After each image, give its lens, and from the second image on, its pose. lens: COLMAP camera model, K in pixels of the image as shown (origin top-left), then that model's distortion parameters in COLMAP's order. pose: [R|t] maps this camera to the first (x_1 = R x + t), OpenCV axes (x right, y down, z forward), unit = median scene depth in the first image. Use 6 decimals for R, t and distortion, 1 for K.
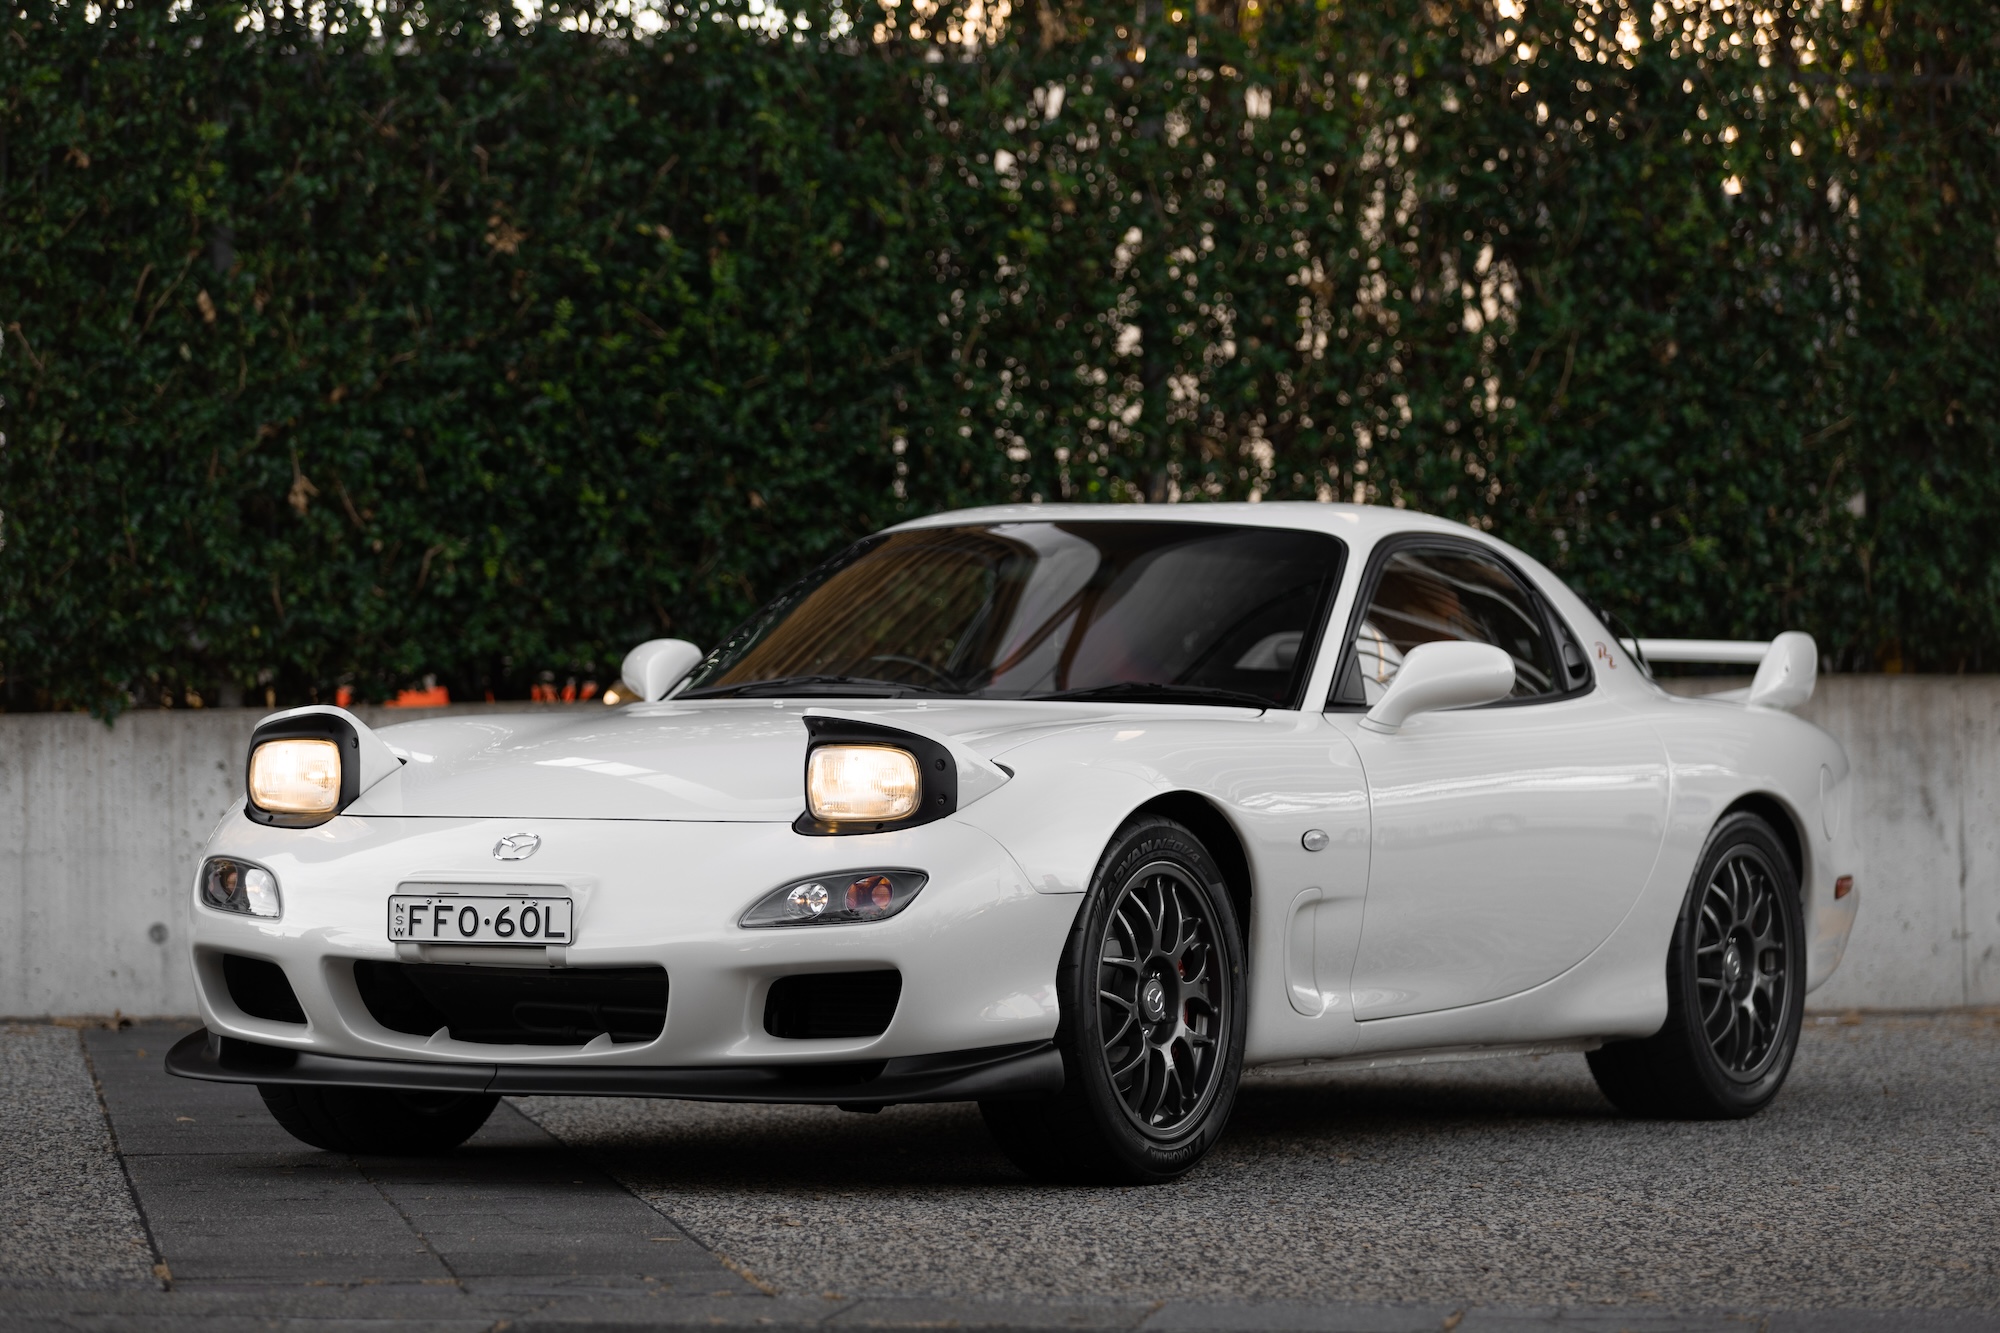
lens RADIAL K [[7360.1, 0, 1001.2], [0, 7360.1, 655.3], [0, 0, 1]] dist [-0.213972, 0.000000]
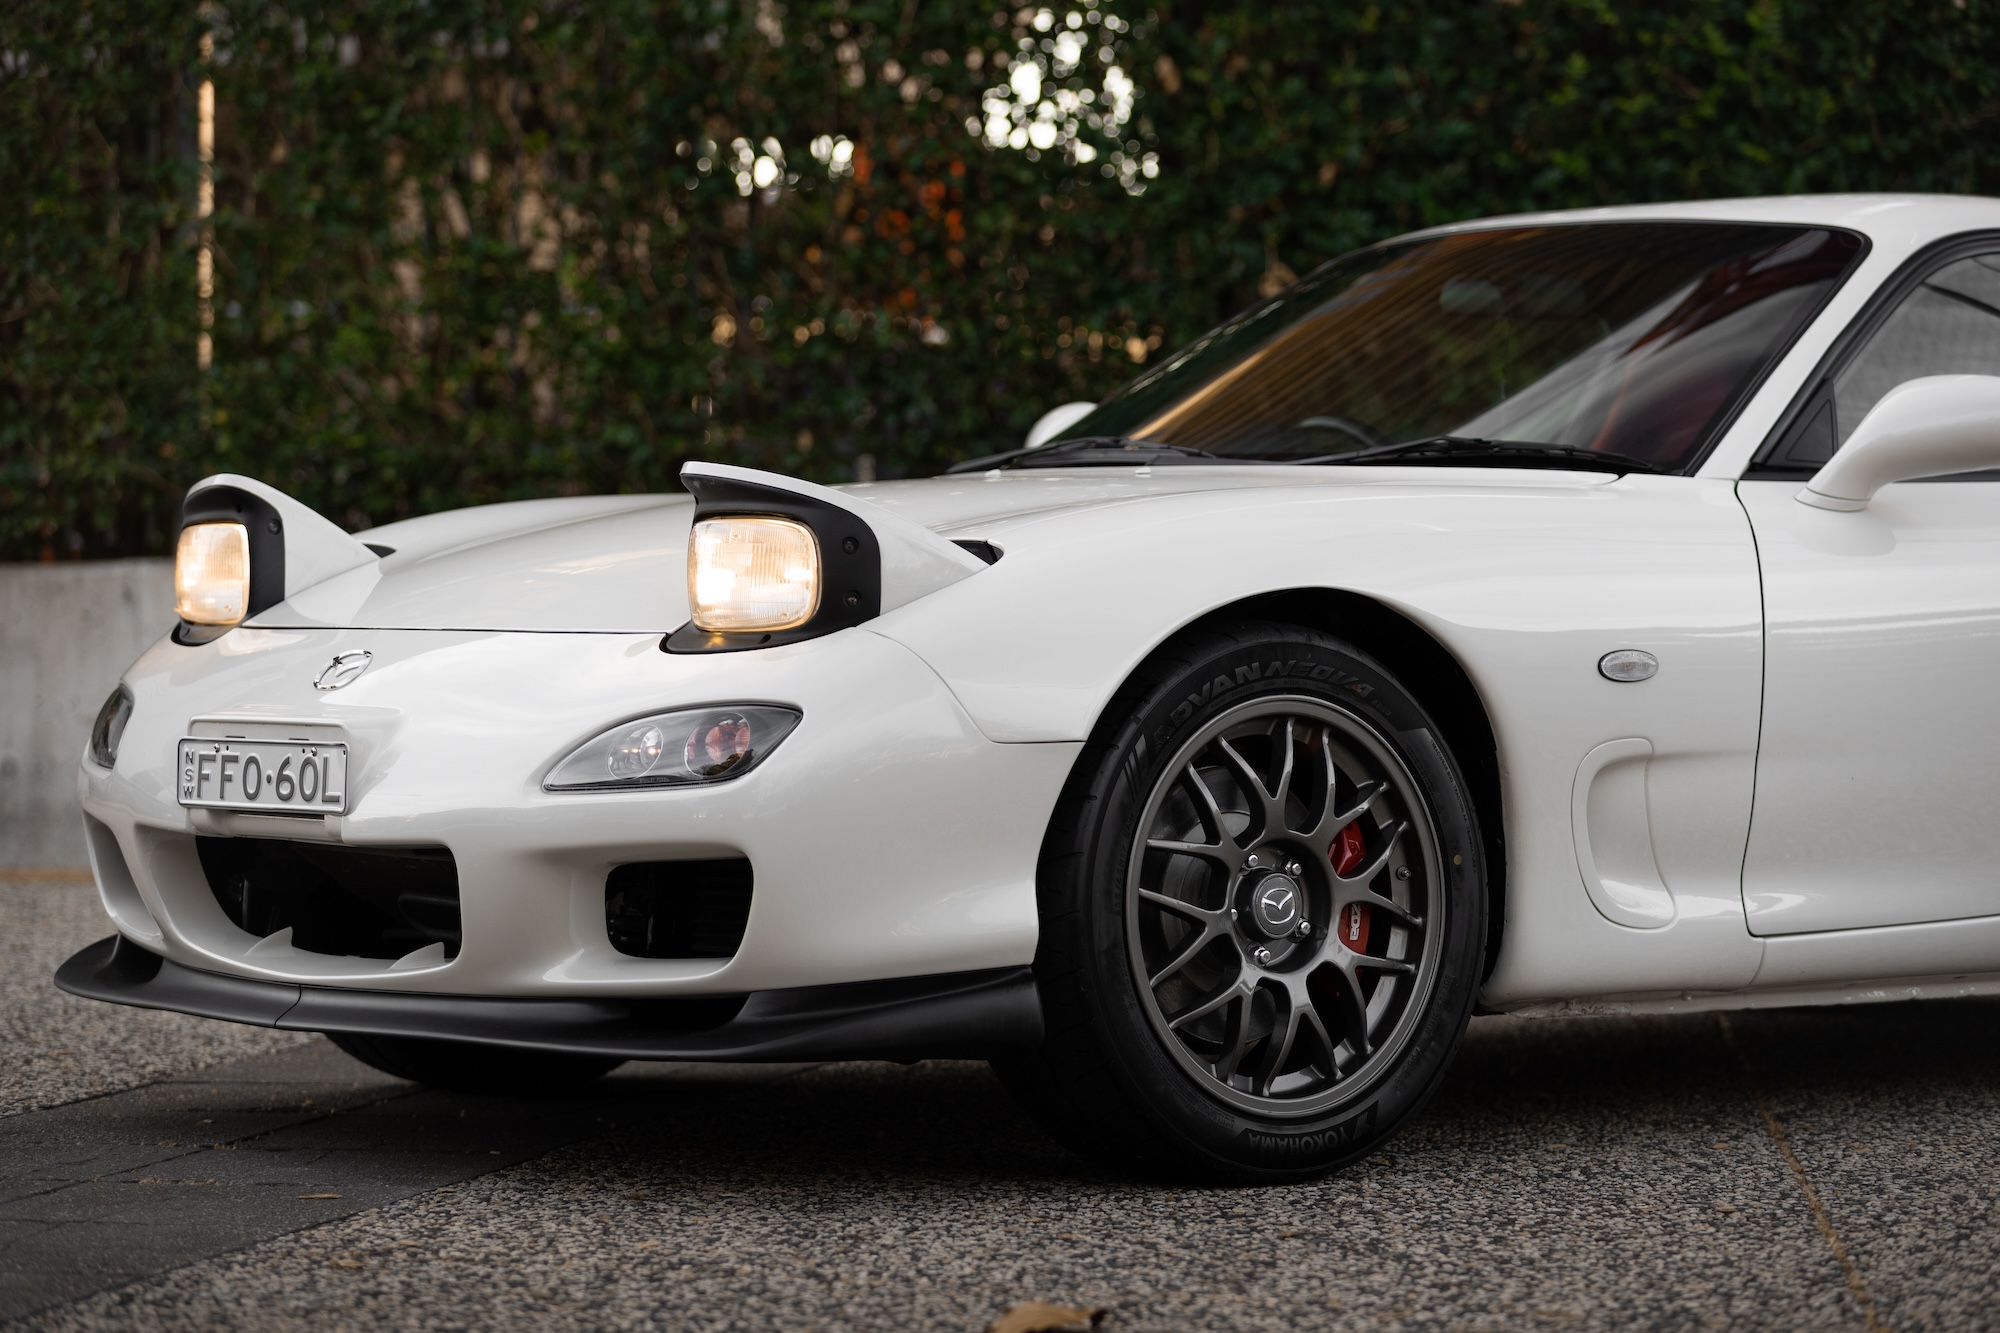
lens RADIAL K [[5663.7, 0, 1013.2], [0, 5663.7, 671.4], [0, 0, 1]] dist [-0.044262, 0.000000]
pose [[0.929502, 0.001928, -0.368811, 0.183186], [0.005999, 0.999775, 0.020346, 0.015194], [0.368767, -0.021124, 0.929282, 0.512970]]
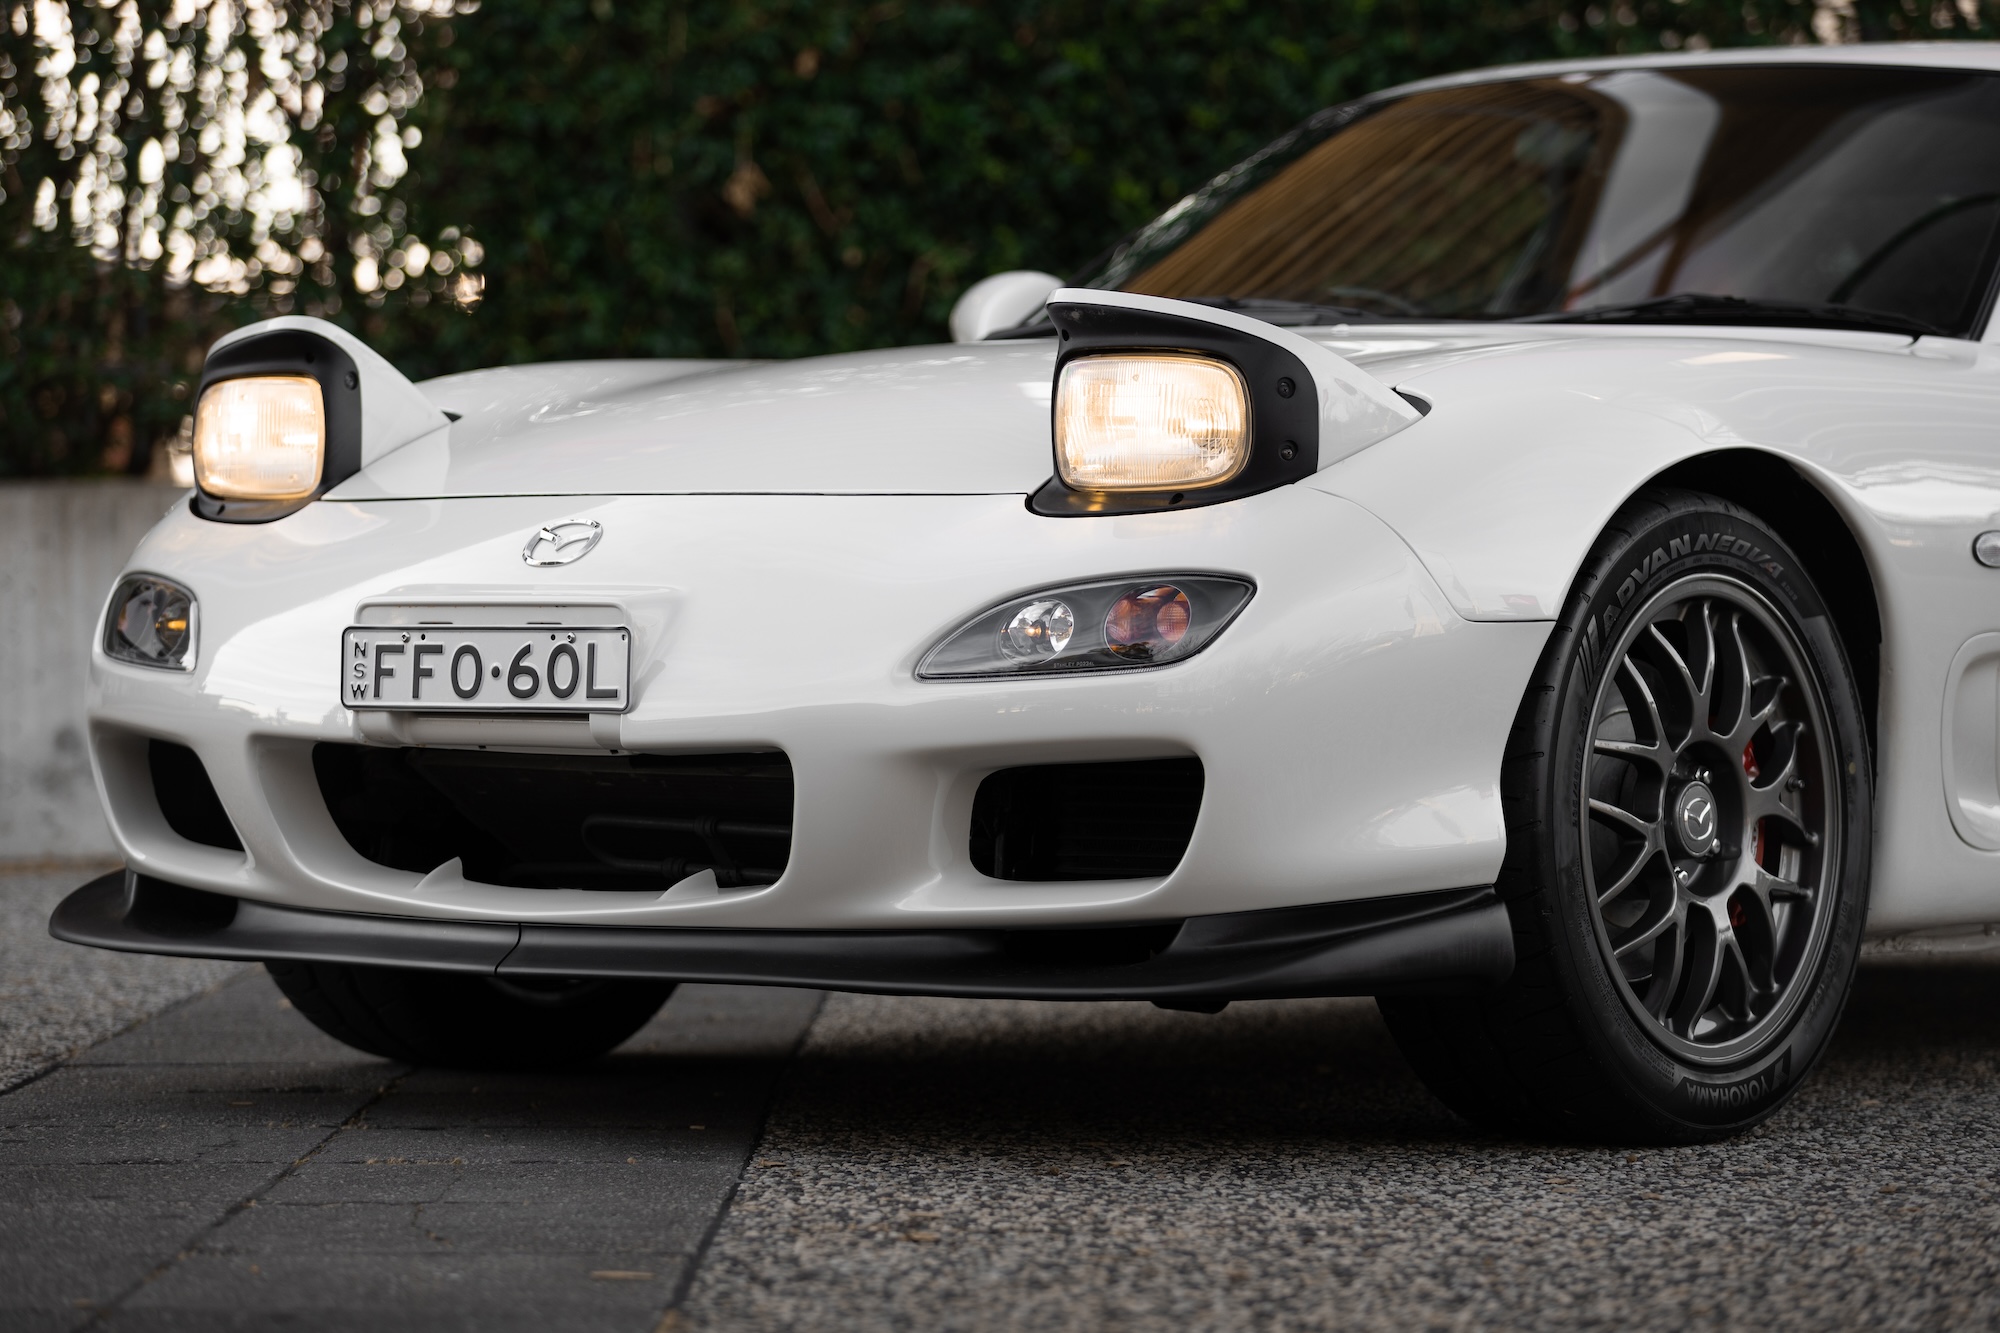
lens RADIAL K [[6155.0, 0, 997.4], [0, 6155.0, 663.7], [0, 0, 1]] dist [0.102673, 0.000000]
pose [[0.989741, 0.001604, -0.142864, 0.034790], [0.000481, 0.999894, 0.014554, 0.027578], [0.142872, -0.014474, 0.989635, 0.514710]]
